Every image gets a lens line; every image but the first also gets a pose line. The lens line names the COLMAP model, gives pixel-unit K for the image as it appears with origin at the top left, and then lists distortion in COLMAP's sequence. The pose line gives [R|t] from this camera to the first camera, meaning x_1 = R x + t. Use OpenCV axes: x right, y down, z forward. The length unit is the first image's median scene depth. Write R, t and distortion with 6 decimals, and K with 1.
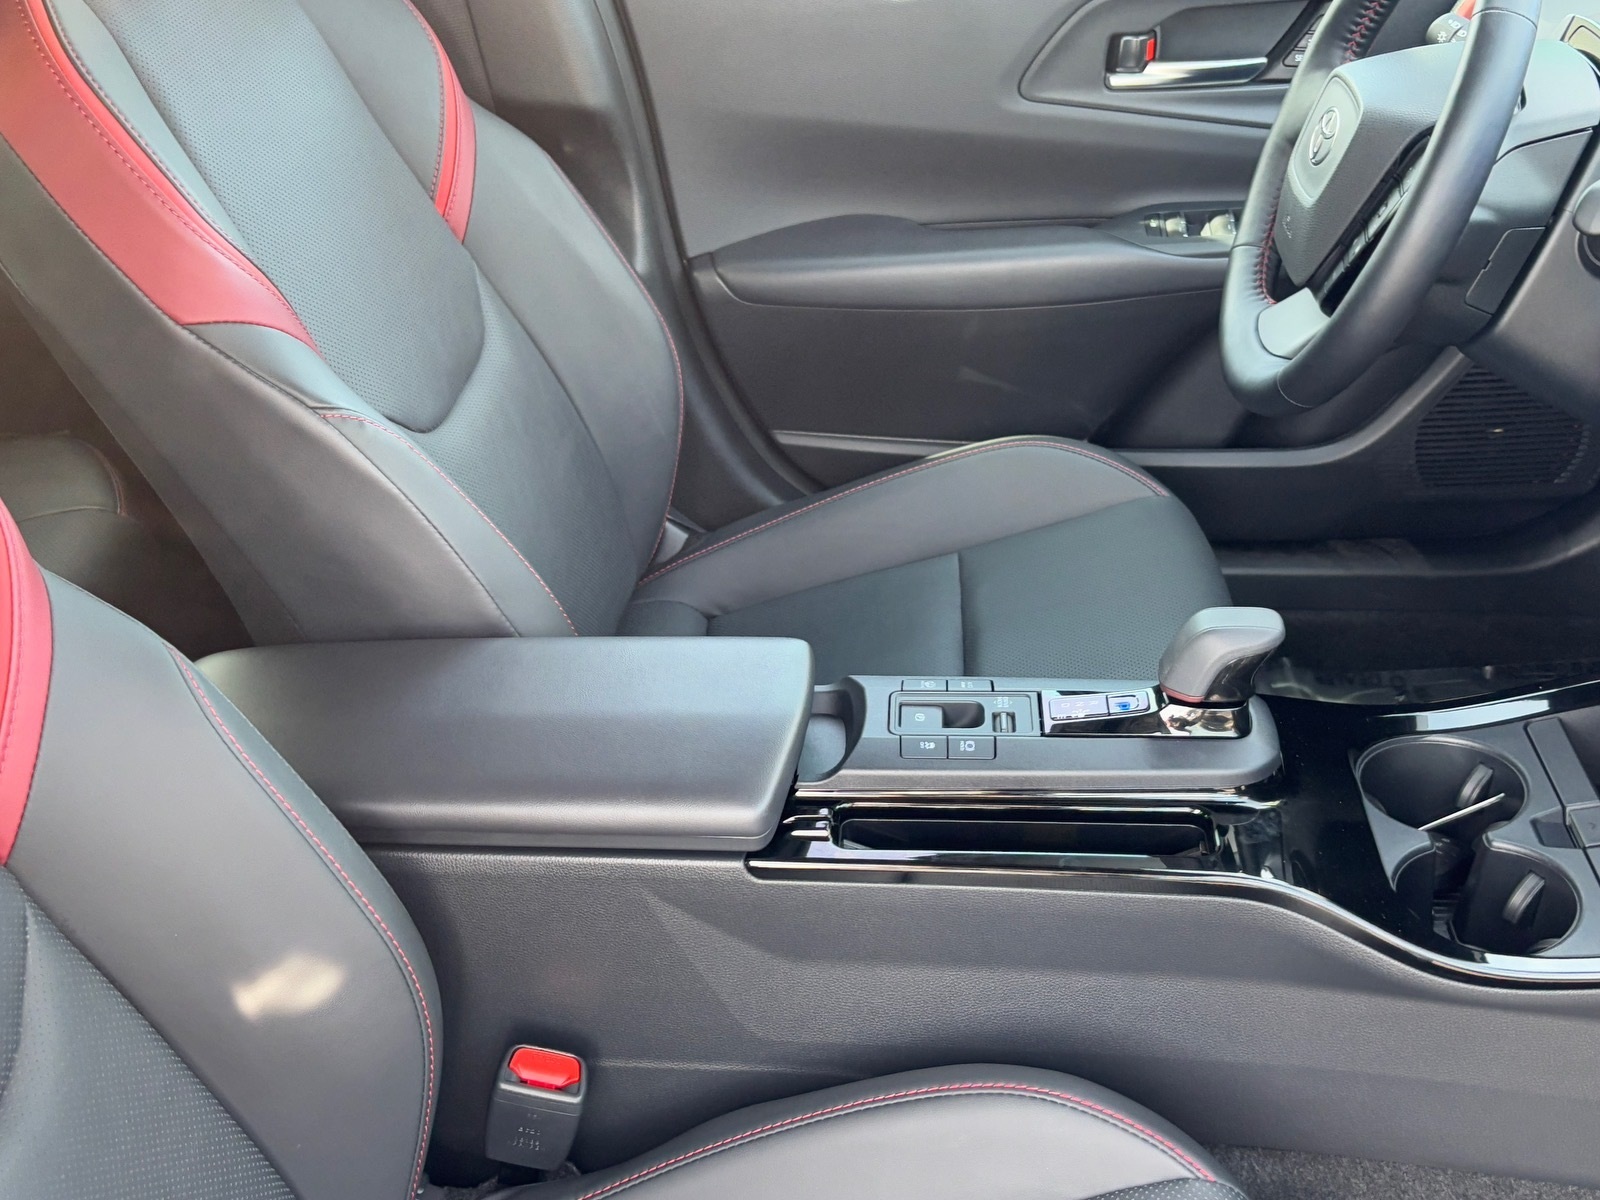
lens RADIAL K [[1726.4, 0, 778.8], [0, 1726.4, 618.4], [0, 0, 1]] dist [0.148975, -0.439986]
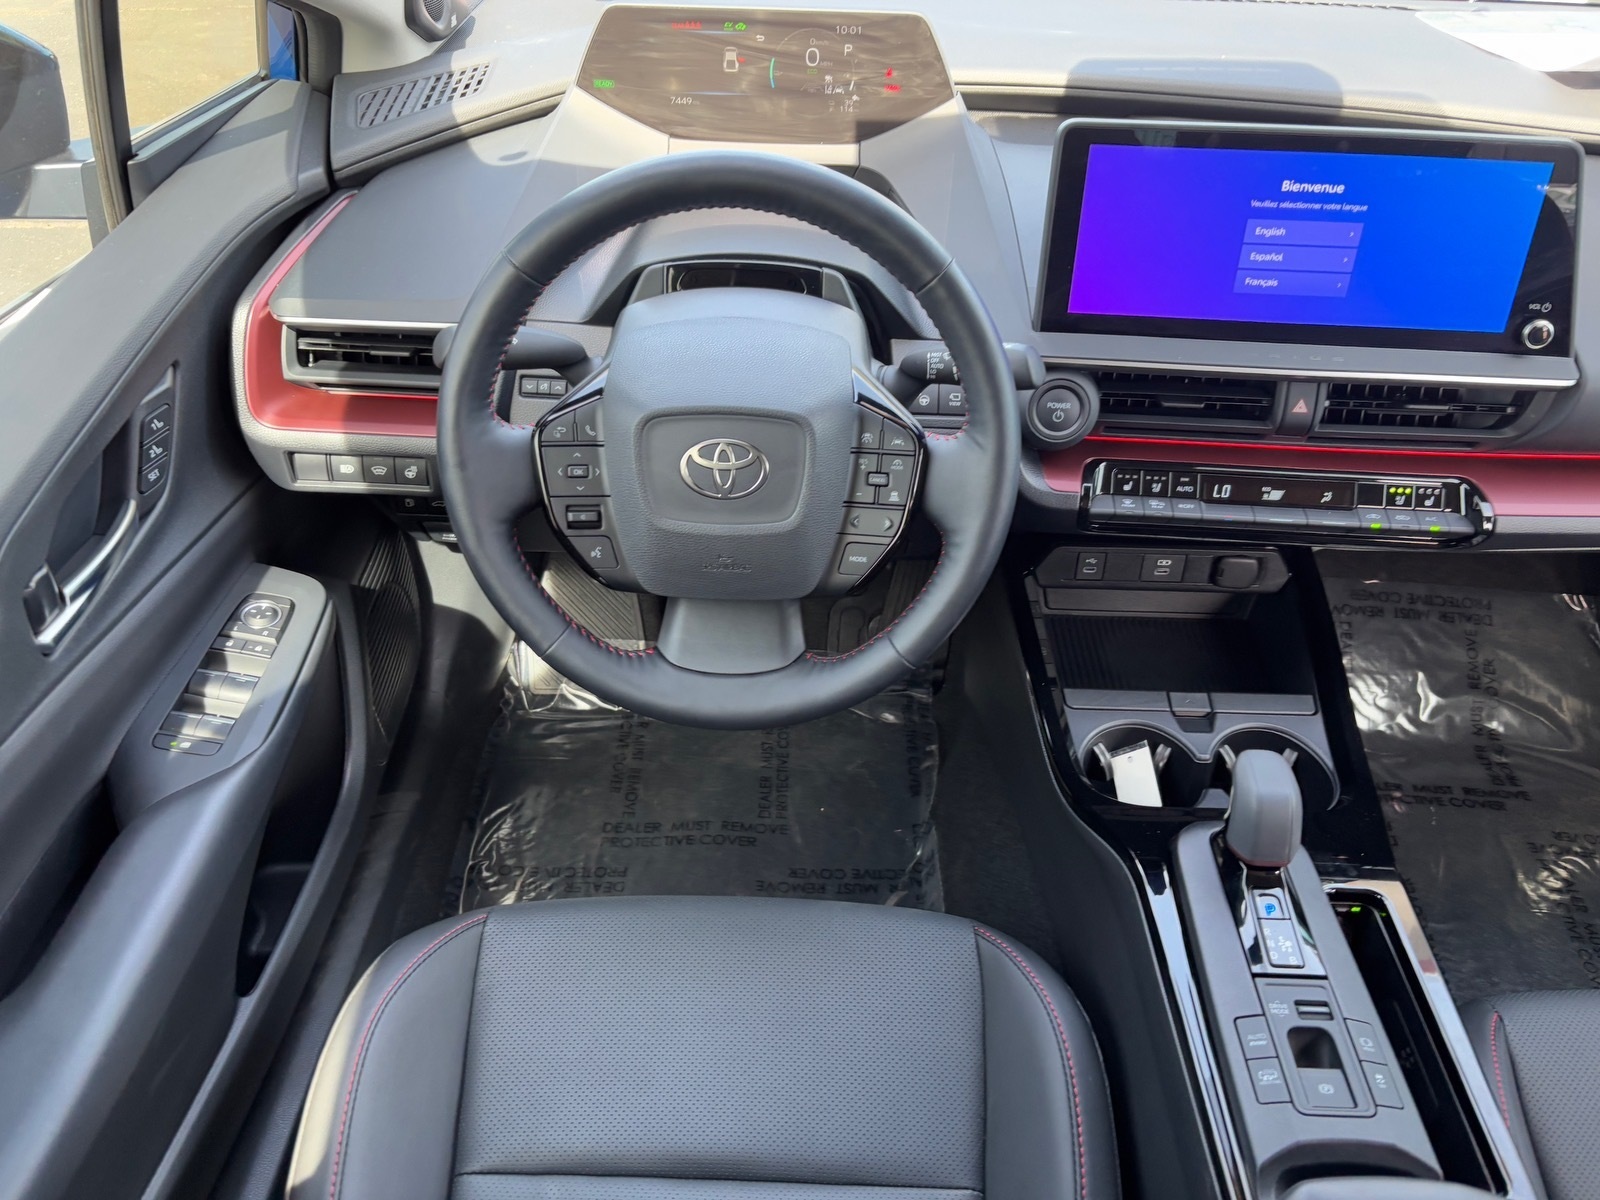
lens RADIAL K [[1226.2, 0, 794.5], [0, 1226.2, 607.5], [0, 0, 1]] dist [0.009450, 0.005136]
pose [[-0.034291, -0.585416, 0.810007, -0.289569], [0.528985, 0.677013, 0.511691, -0.597946], [-0.847938, 0.446028, 0.286461, 0.903278]]
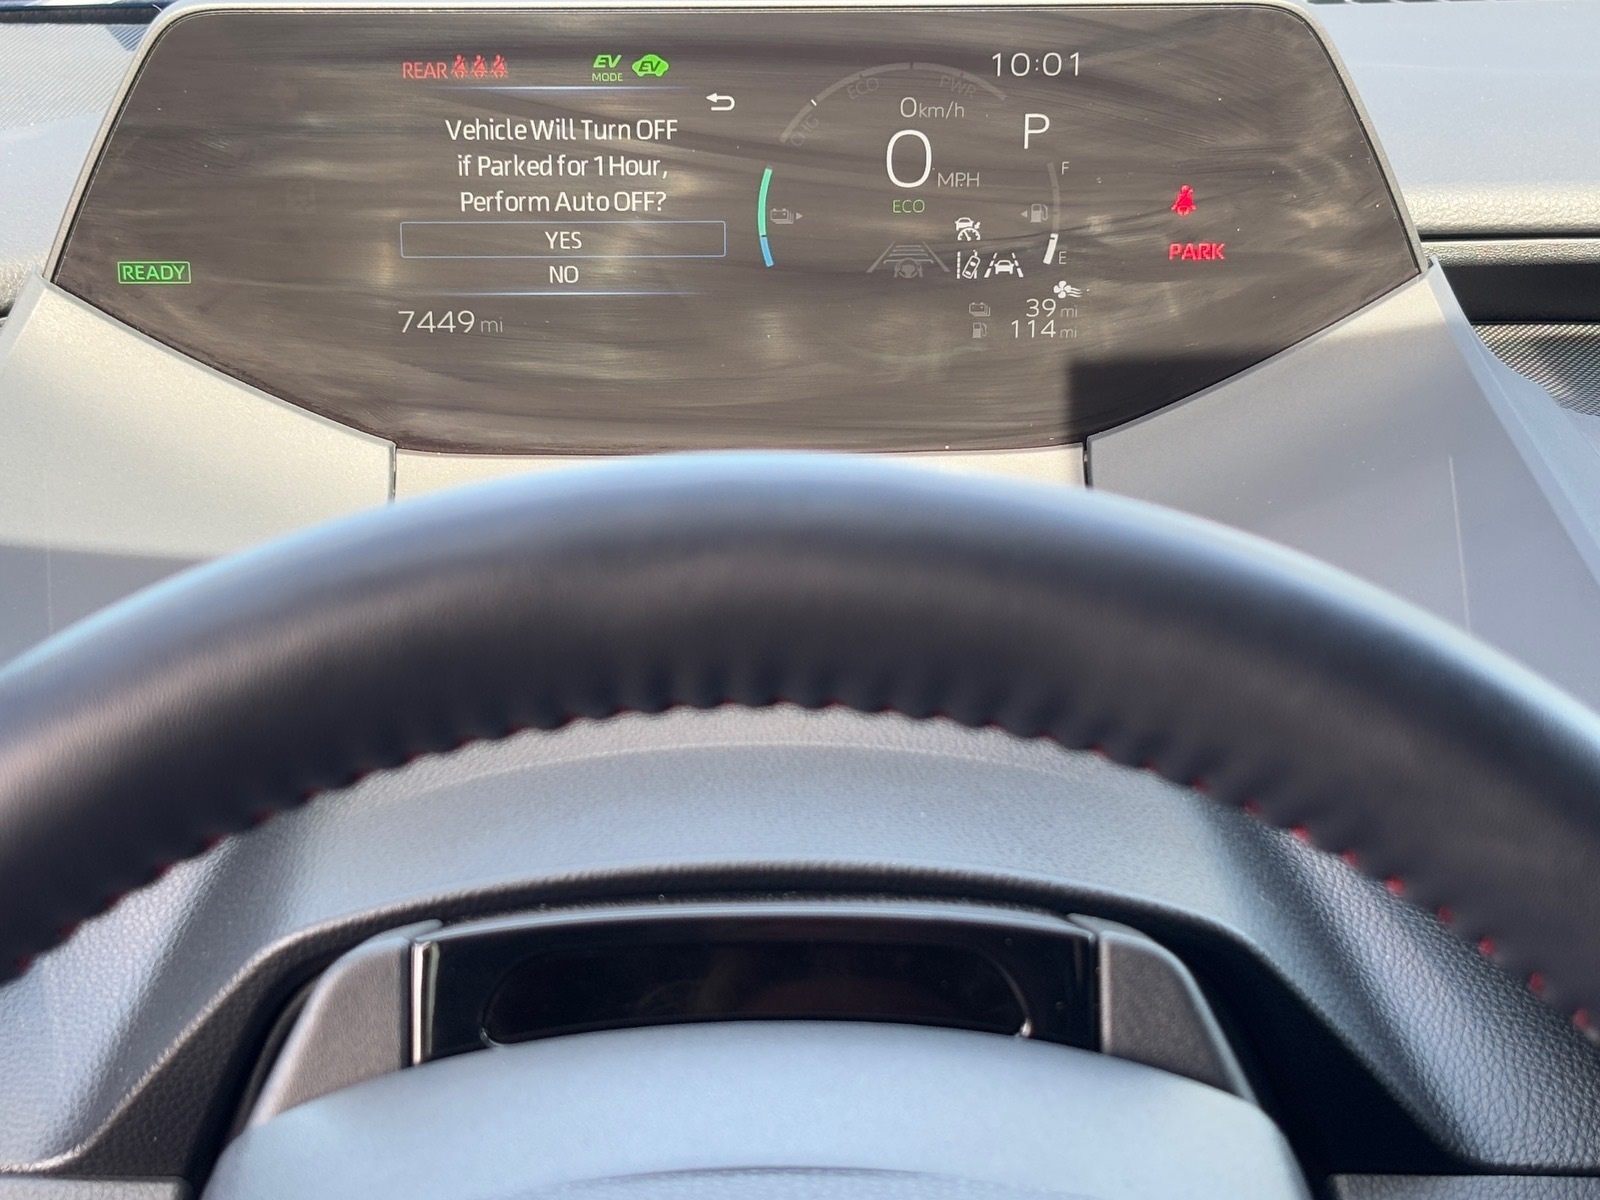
lens RADIAL K [[3335.7, 0, 800.0], [0, 3335.7, 600.0], [0, 0, 1]] dist [0.070311, 0.190706]
pose [[-0.095998, -0.291507, 0.951740, 0.021203], [0.545972, 0.784066, 0.295220, -0.542877], [-0.832286, 0.547963, 0.083886, 0.986475]]
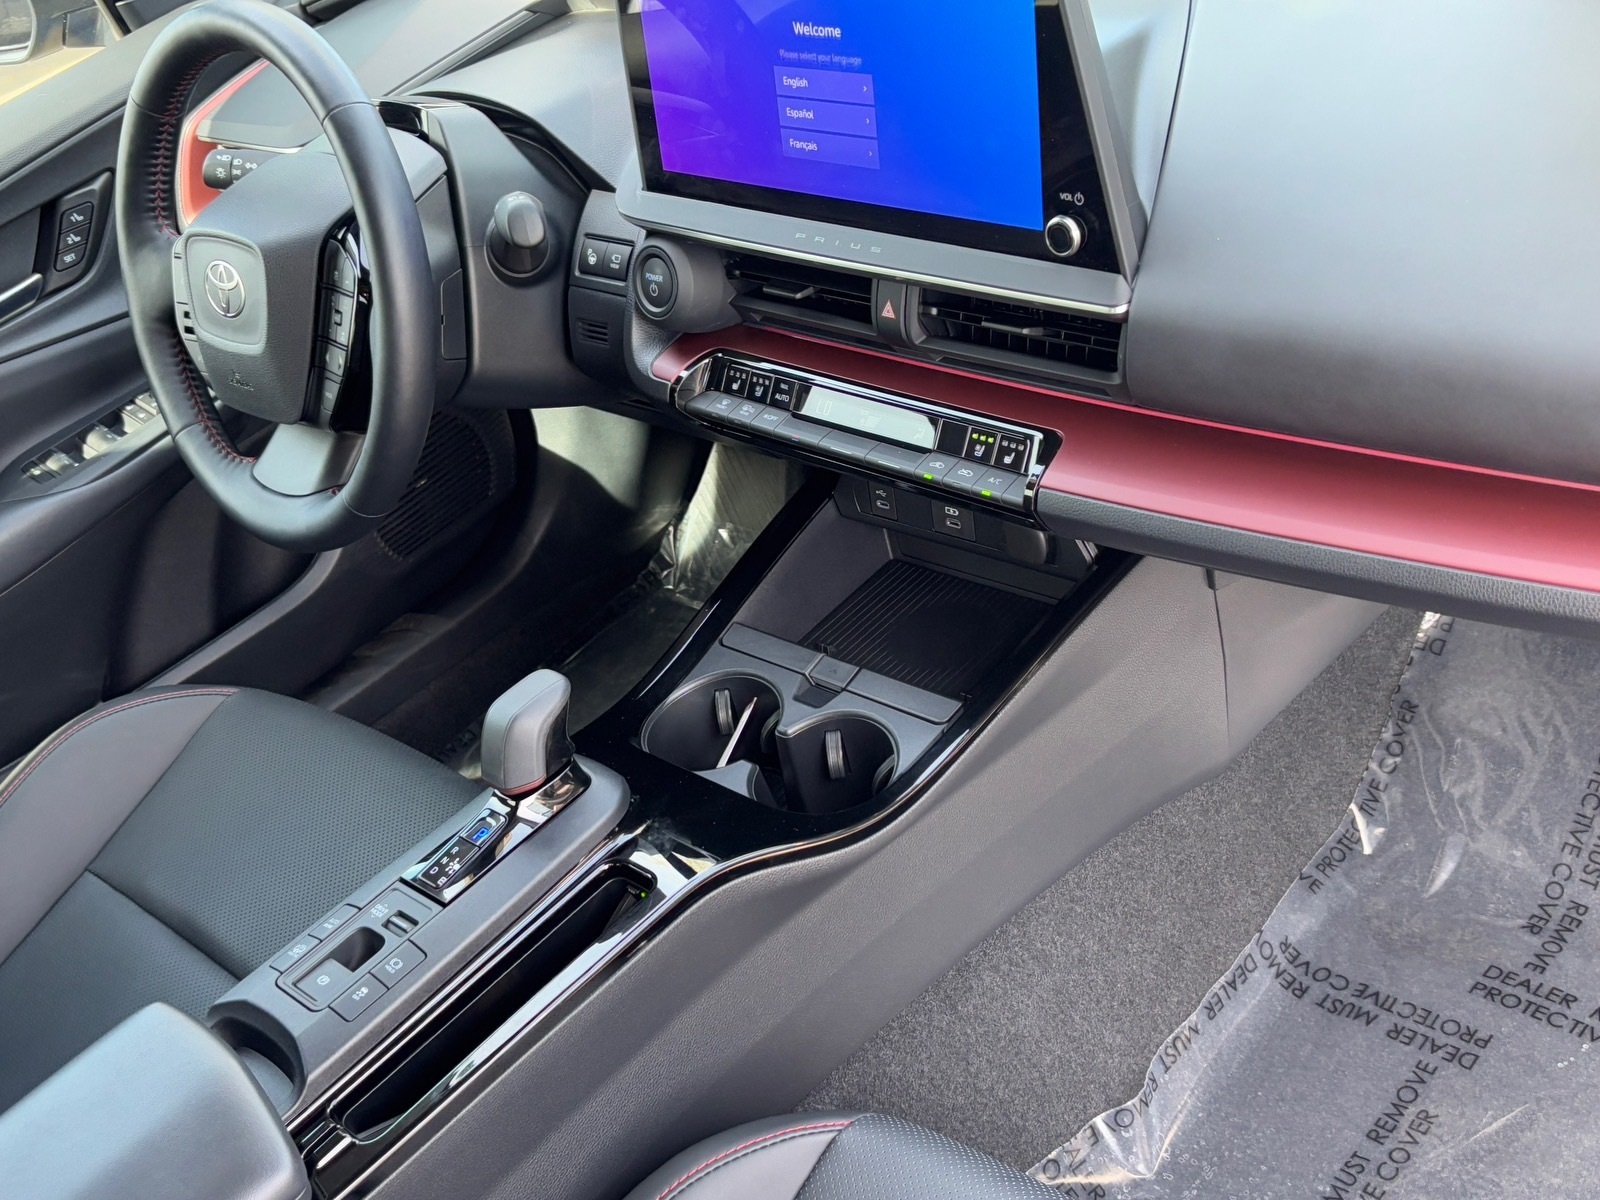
lens RADIAL K [[1726.4, 0, 778.8], [0, 1726.4, 618.4], [0, 0, 1]] dist [0.148975, -0.439986]
pose [[0.619989, -0.531428, 0.577233, -0.192621], [0.582122, 0.804825, 0.115718, -0.060662], [-0.526068, 0.264276, 0.808338, 0.076334]]
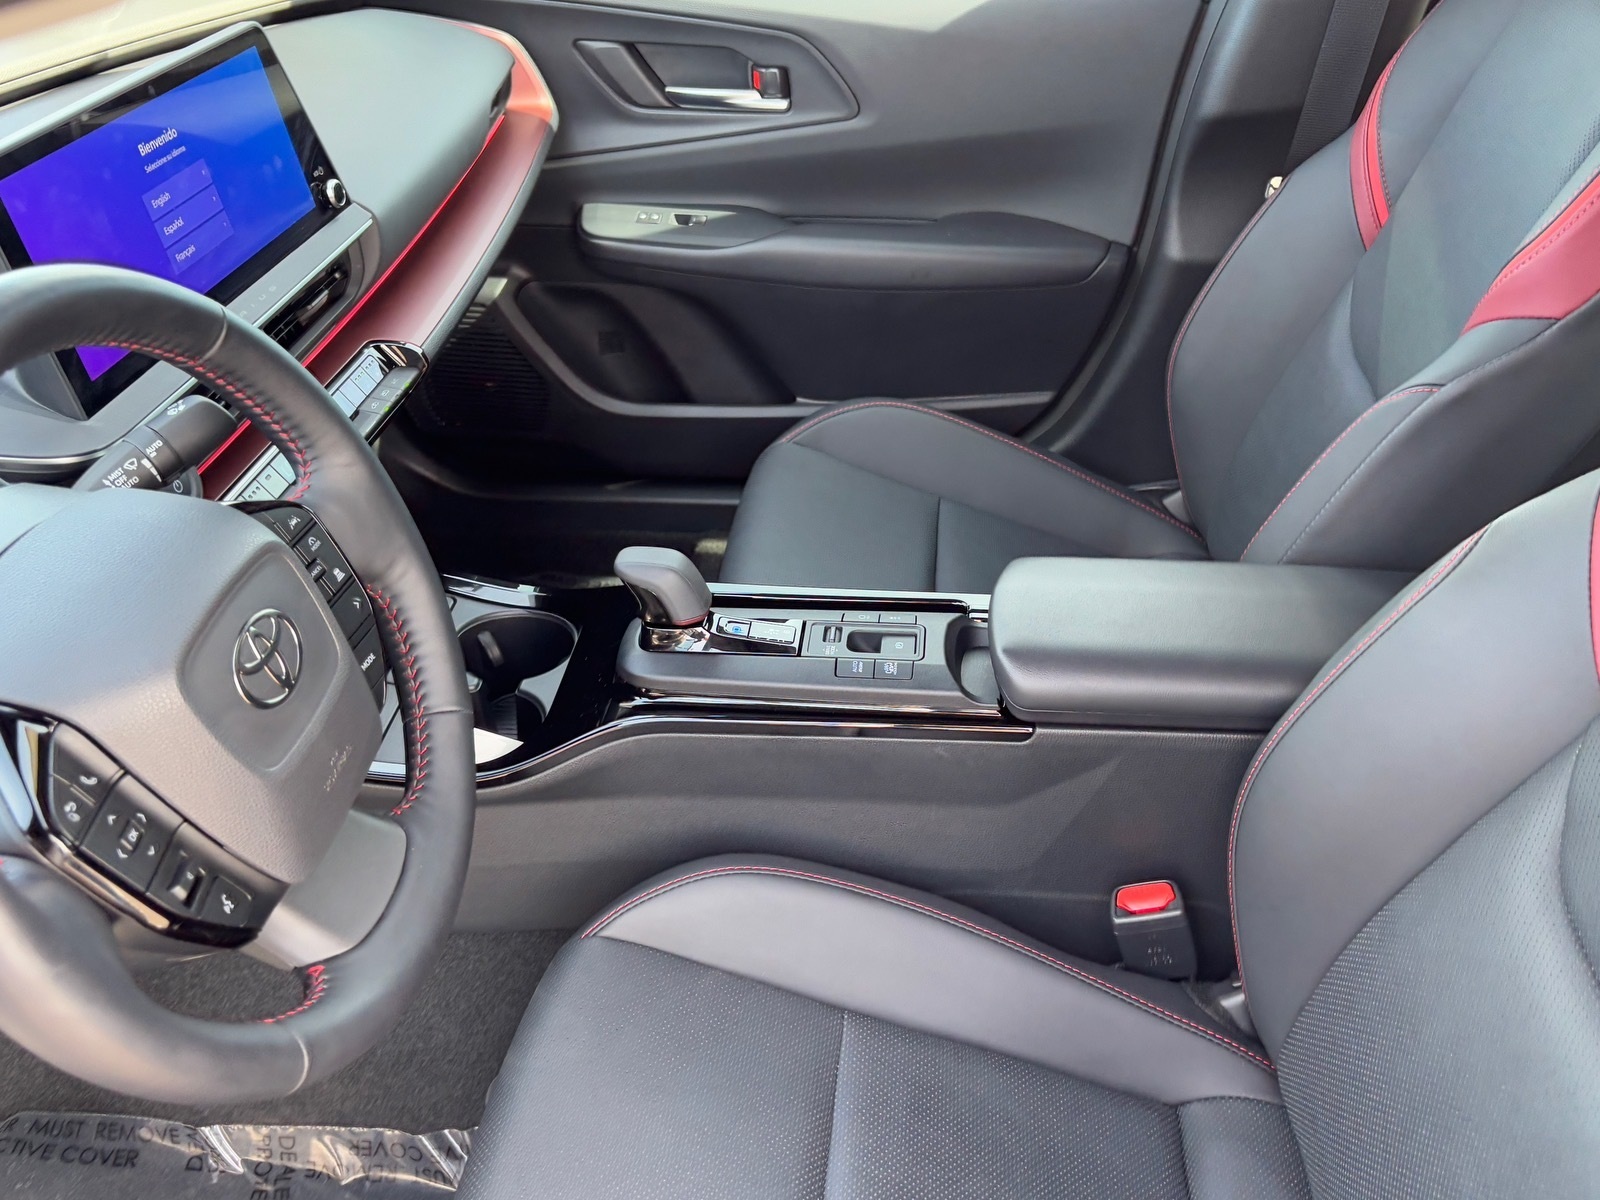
lens RADIAL K [[1473.3, 0, 807.5], [0, 1473.3, 605.8], [0, 0, 1]] dist [0.022121, -0.033585]
pose [[-0.997260, 0.034713, 0.065331, 0.075687], [0.073758, 0.398199, 0.914329, -0.864286], [0.005724, 0.916642, -0.399668, 1.336142]]
